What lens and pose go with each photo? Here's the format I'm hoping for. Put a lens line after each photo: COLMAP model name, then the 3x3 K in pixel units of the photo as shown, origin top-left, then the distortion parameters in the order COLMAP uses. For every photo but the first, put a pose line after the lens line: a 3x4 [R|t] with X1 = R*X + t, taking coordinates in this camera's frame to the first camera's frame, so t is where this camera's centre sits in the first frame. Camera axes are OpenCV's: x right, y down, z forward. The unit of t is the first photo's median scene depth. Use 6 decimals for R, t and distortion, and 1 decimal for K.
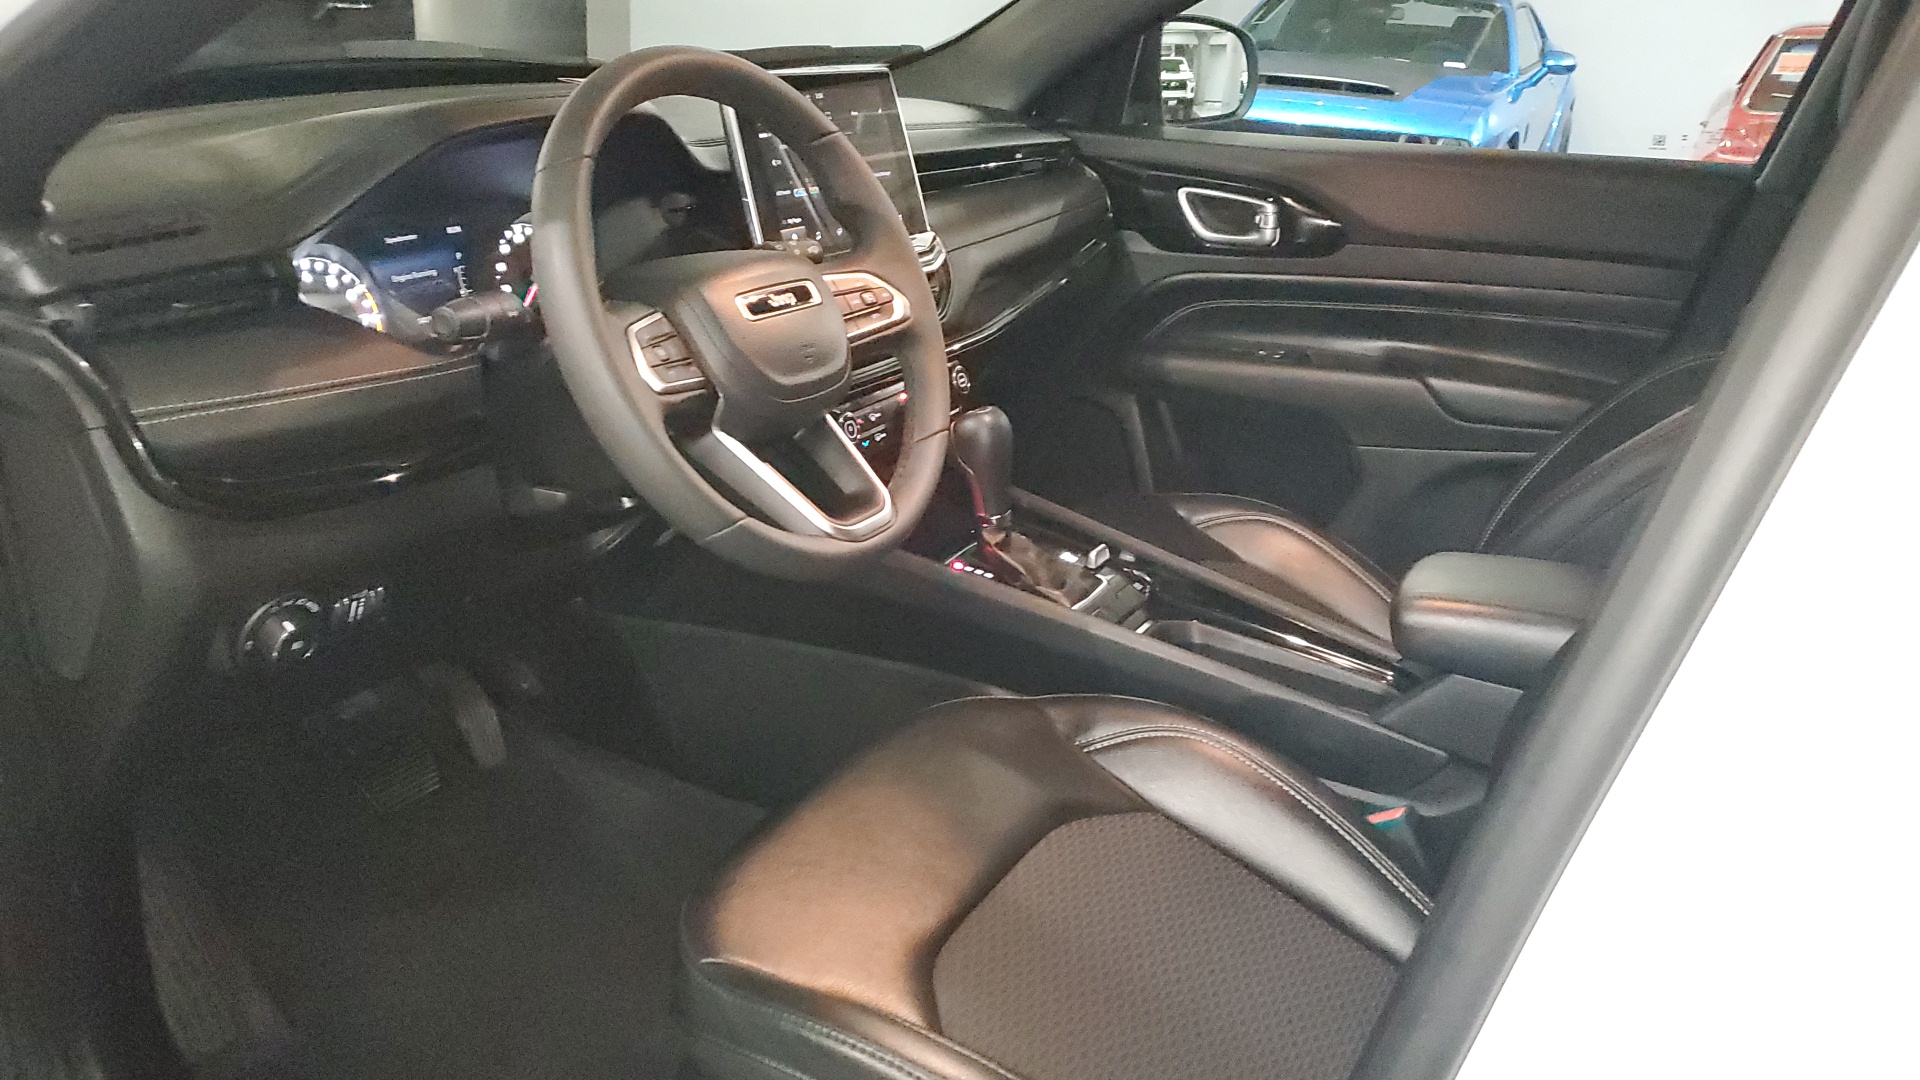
lens RADIAL K [[1464.8, 0, 960.0], [0, 1464.8, 540.0], [0, 0, 1]] dist [-0.004869, -0.007682]
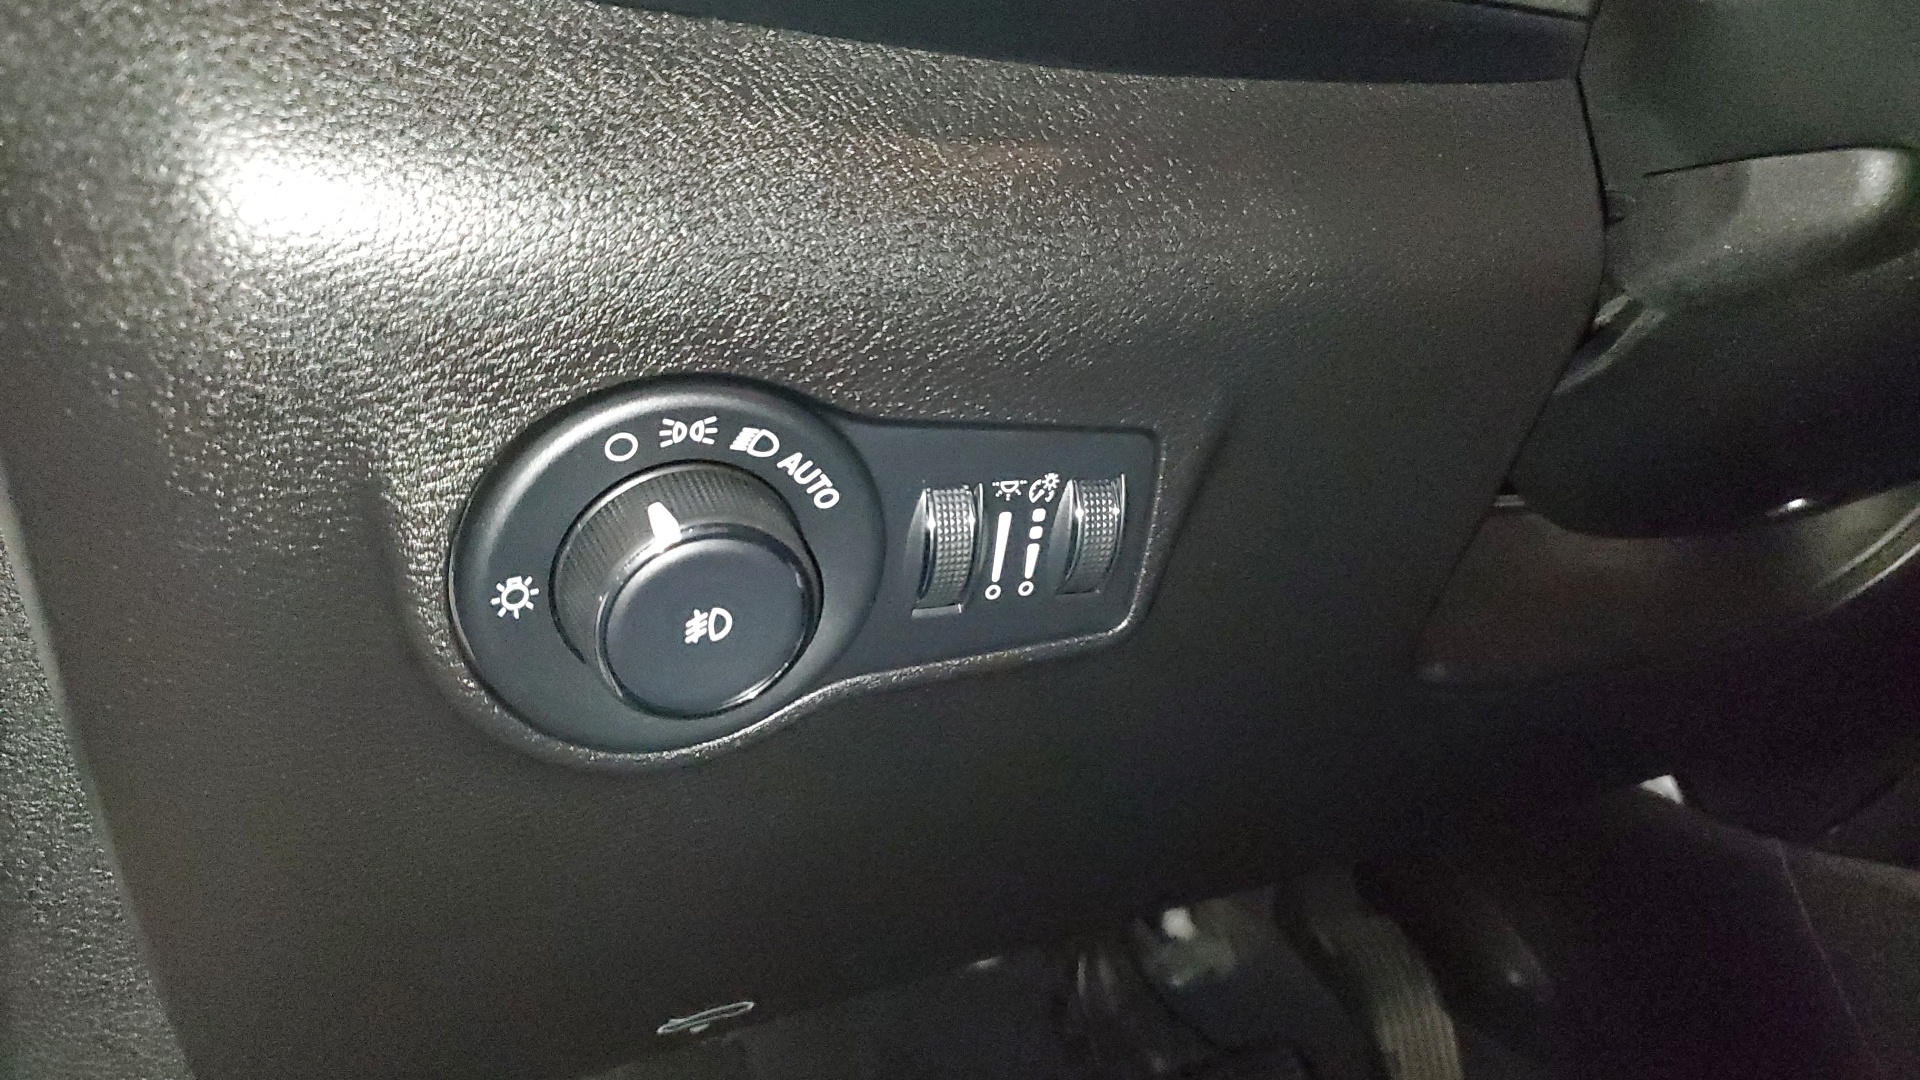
lens RADIAL K [[1464.8, 0, 960.0], [0, 1464.8, 540.0], [0, 0, 1]] dist [-0.004869, -0.007682]
pose [[0.812308, 0.008086, -0.583173, -0.275219], [-0.116127, 0.982125, -0.148137, 0.083835], [0.571551, 0.188055, 0.798727, 0.797809]]
